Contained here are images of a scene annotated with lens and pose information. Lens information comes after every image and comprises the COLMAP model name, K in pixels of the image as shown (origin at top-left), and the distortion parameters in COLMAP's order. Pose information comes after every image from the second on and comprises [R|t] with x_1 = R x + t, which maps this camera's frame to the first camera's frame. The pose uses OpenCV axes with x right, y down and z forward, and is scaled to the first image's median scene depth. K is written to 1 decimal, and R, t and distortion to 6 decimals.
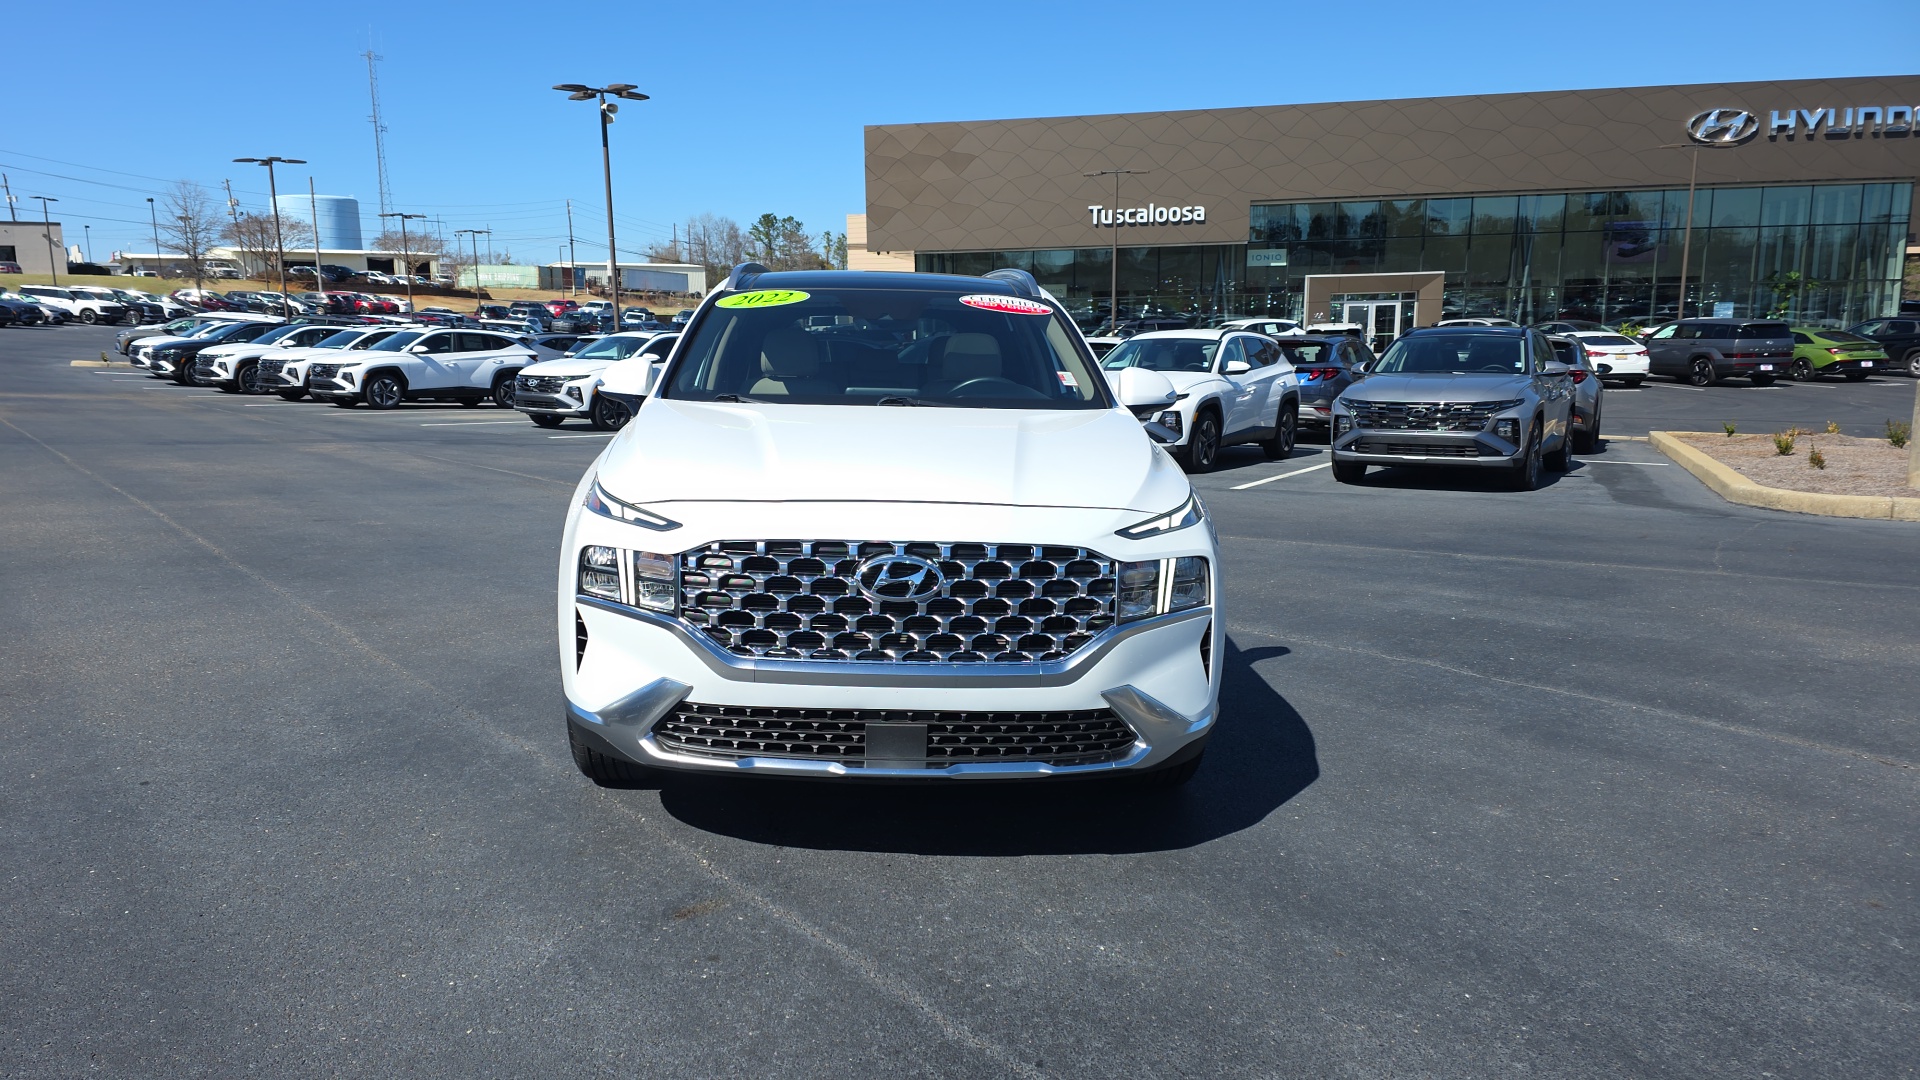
lens RADIAL K [[1293.3, 0, 862.9], [0, 1293.3, 573.7], [0, 0, 1]] dist [0.068175, -0.067162]
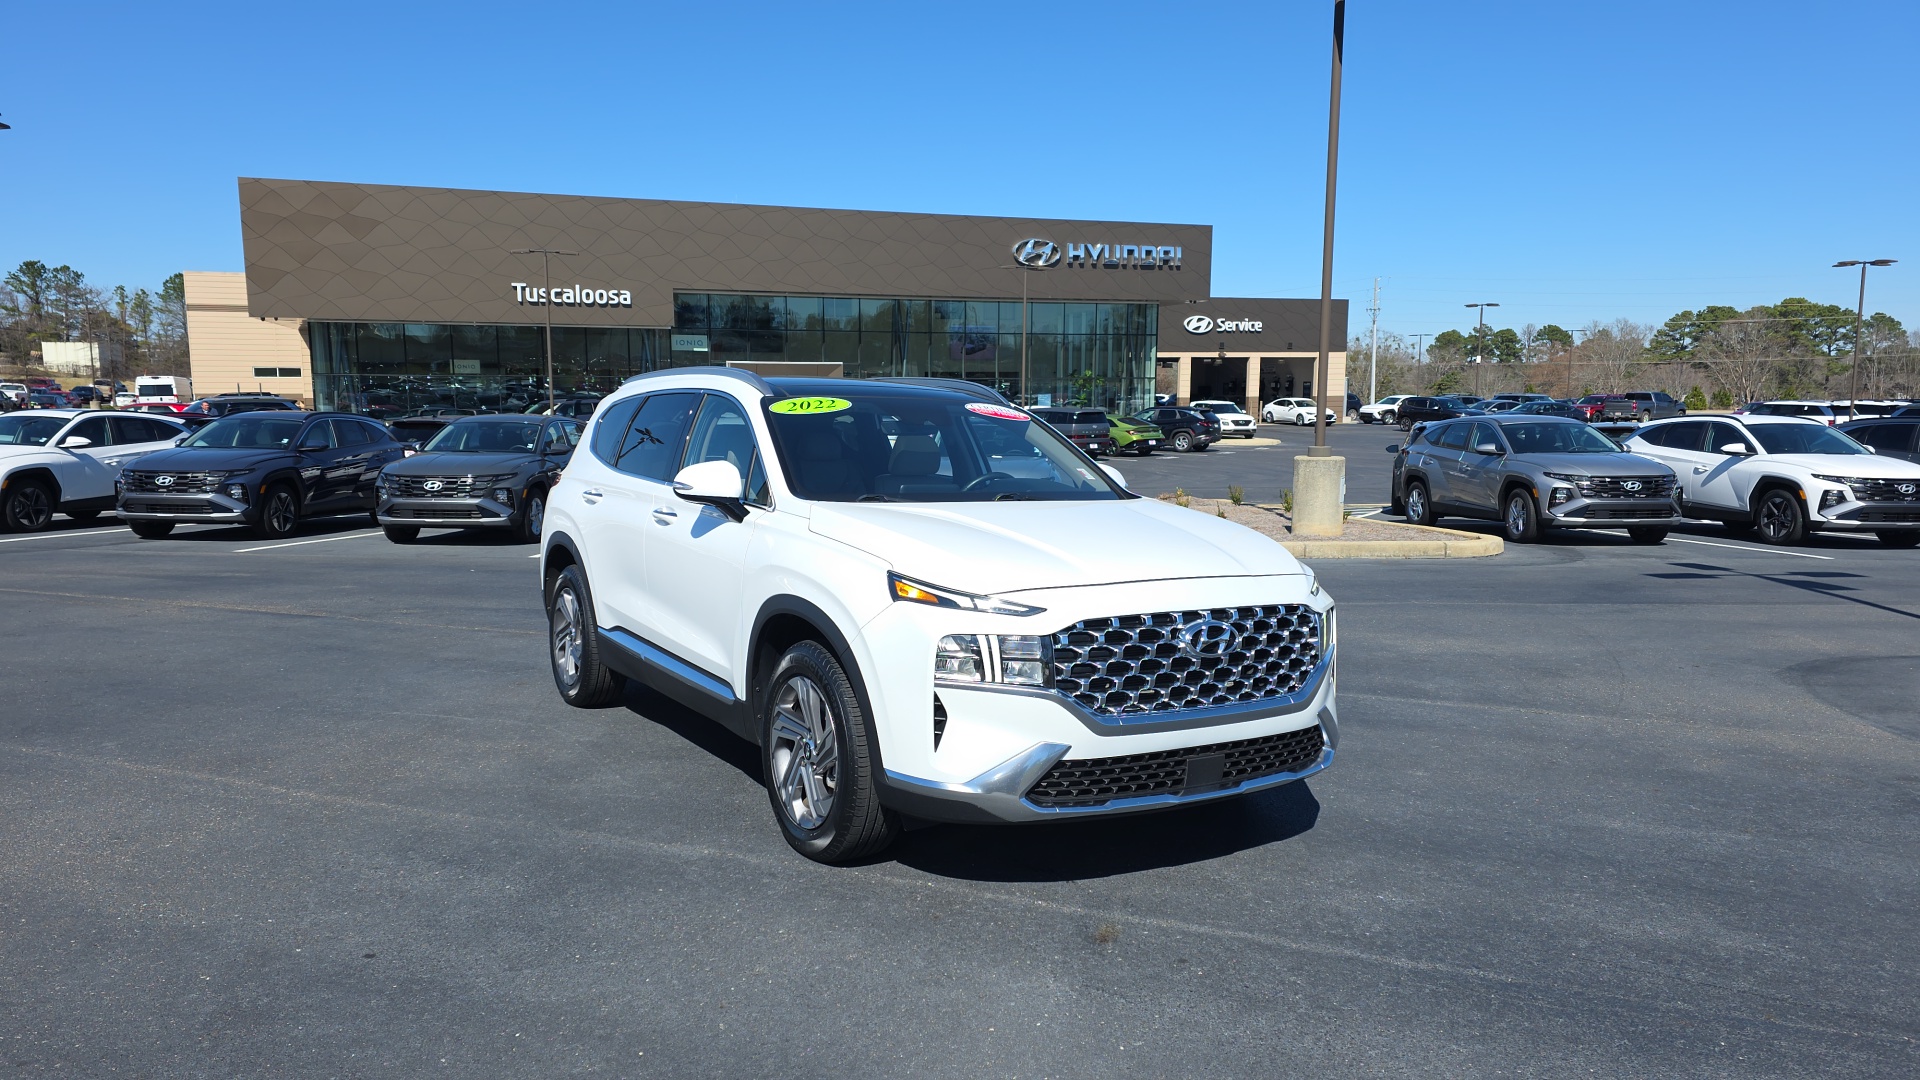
lens RADIAL K [[1293.3, 0, 971.7], [0, 1293.3, 583.0], [0, 0, 1]] dist [0.068175, -0.067162]
pose [[0.852560, -0.062618, 0.518864, -0.289597], [0.088910, 0.995702, -0.025927, -0.013459], [-0.515010, 0.068237, 0.854464, 0.012645]]
